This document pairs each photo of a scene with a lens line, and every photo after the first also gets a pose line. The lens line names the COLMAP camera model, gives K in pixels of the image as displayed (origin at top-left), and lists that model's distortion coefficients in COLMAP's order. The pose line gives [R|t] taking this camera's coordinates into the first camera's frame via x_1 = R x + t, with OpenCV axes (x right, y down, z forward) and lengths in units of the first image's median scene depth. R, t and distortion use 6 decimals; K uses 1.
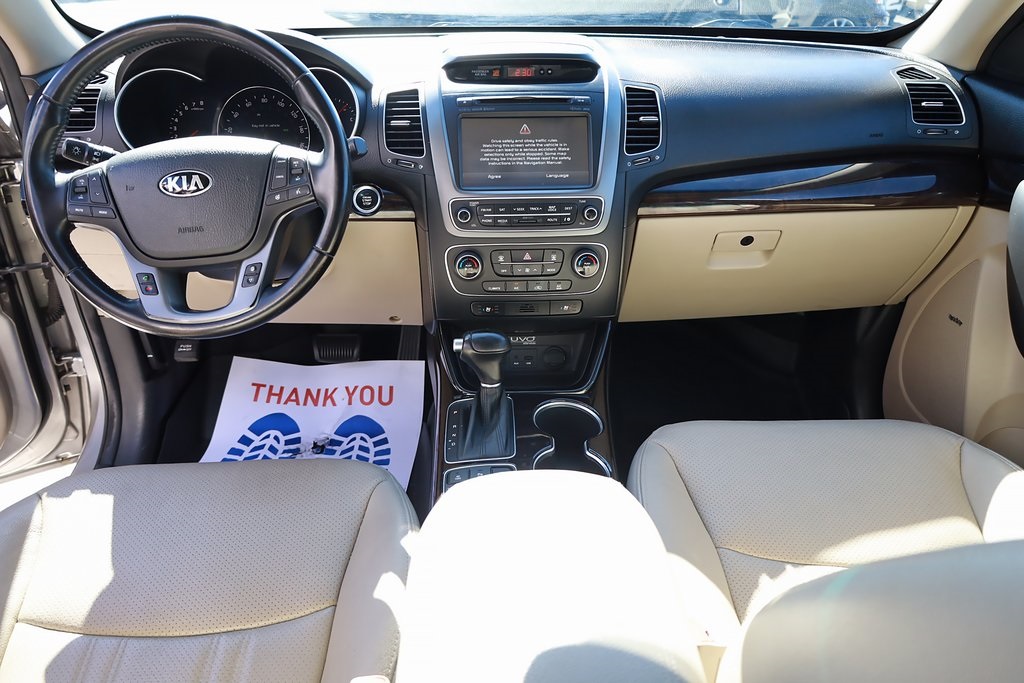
lens RADIAL K [[697.8, 0, 512.0], [0, 697.8, 341.5], [0, 0, 1]] dist [-0.020932, 0.003392]
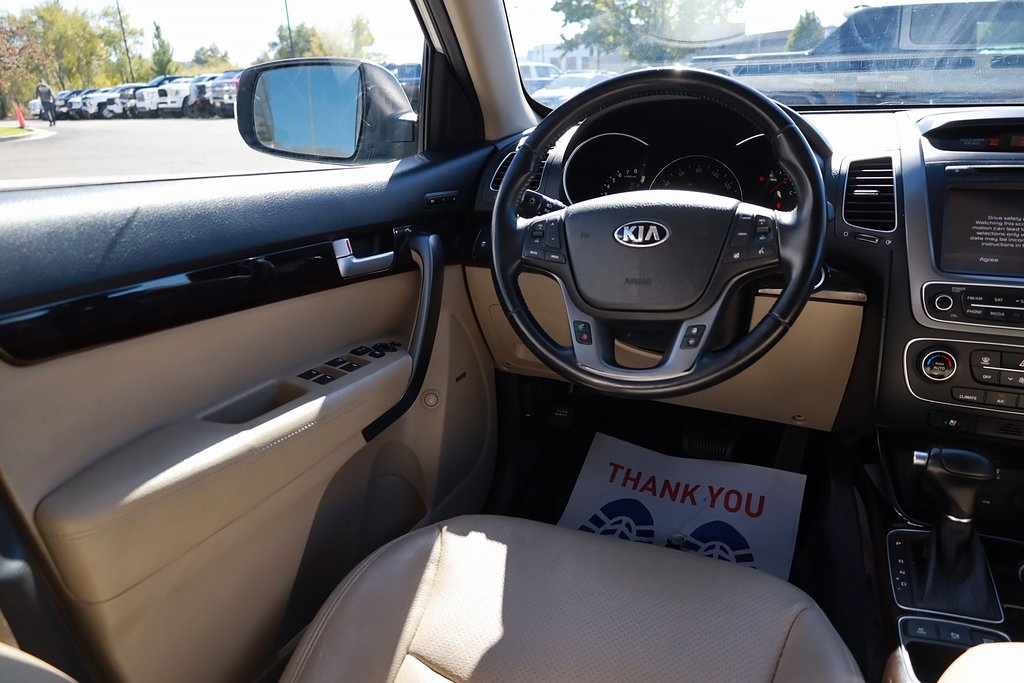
lens RADIAL K [[697.8, 0, 512.0], [0, 697.8, 341.5], [0, 0, 1]] dist [-0.020932, 0.003392]
pose [[0.897917, 0.120414, -0.423374, -0.168734], [-0.184034, 0.976450, -0.112594, 0.046772], [0.399845, 0.179015, 0.898931, 0.076836]]
